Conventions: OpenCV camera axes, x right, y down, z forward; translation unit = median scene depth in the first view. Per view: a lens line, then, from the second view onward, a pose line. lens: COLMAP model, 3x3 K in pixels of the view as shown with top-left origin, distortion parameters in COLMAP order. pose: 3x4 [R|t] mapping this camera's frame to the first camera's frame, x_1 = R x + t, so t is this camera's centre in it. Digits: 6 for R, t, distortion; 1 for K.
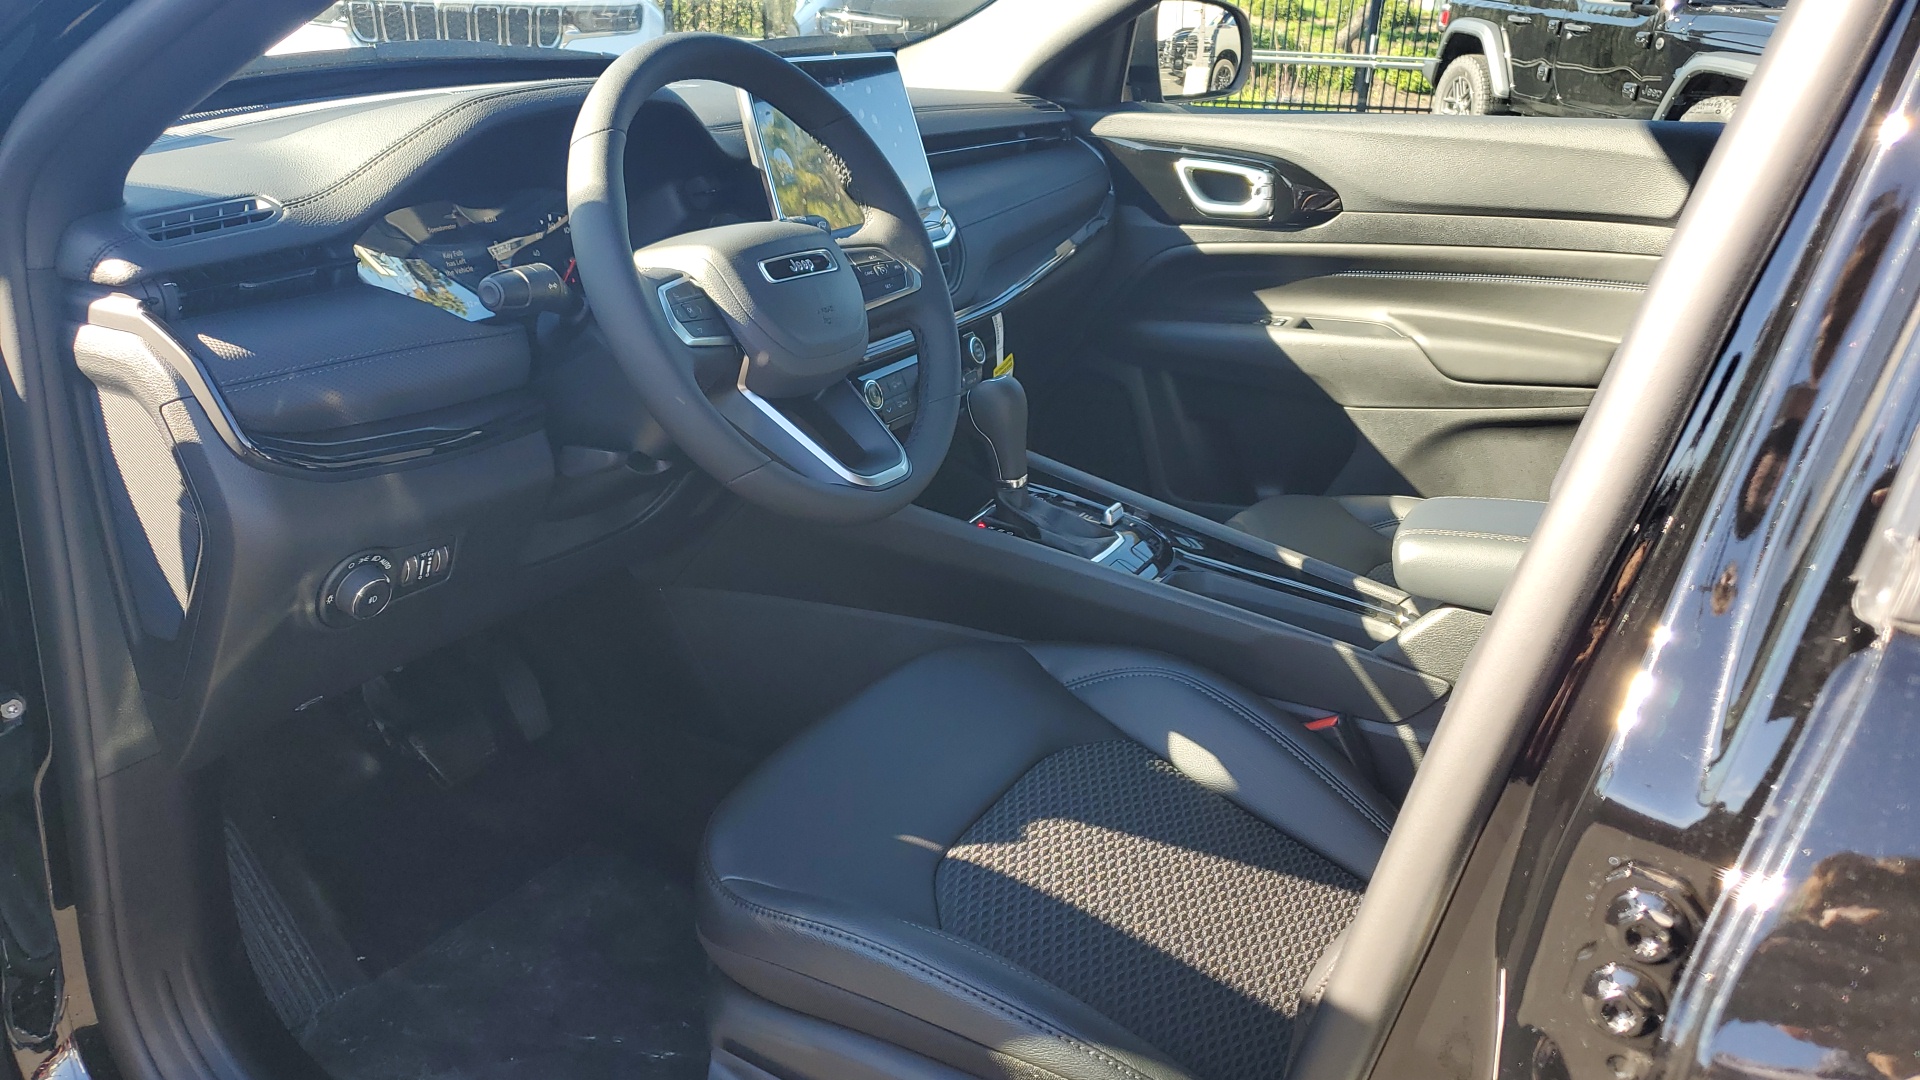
lens RADIAL K [[1469.0, 0, 953.7], [0, 1469.0, 543.6], [0, 0, 1]] dist [0.001157, -0.003964]
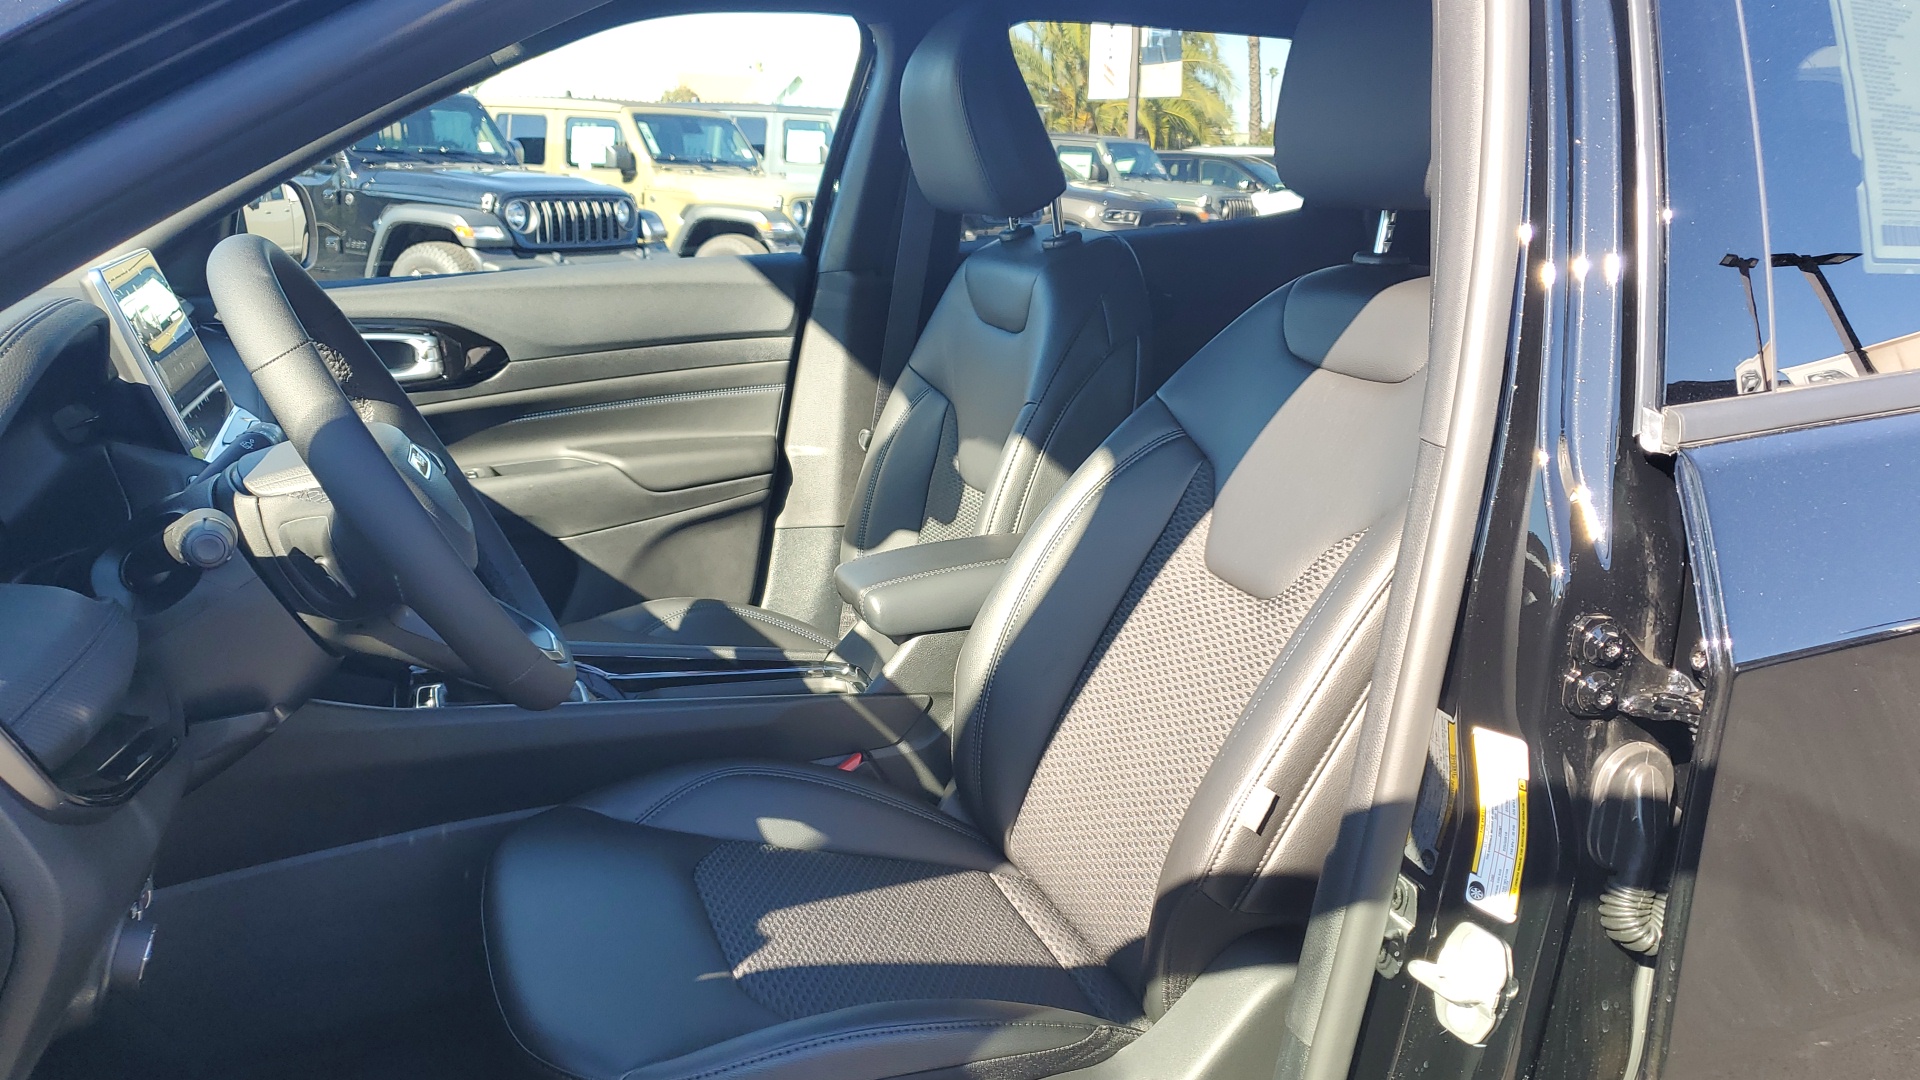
lens RADIAL K [[1469.0, 0, 975.6], [0, 1469.0, 555.3], [0, 0, 1]] dist [0.001157, -0.003964]
pose [[0.632047, -0.228821, 0.740377, -0.372518], [0.294593, 0.954630, 0.043548, -0.042833], [-0.716750, 0.190586, 0.670780, 0.075333]]
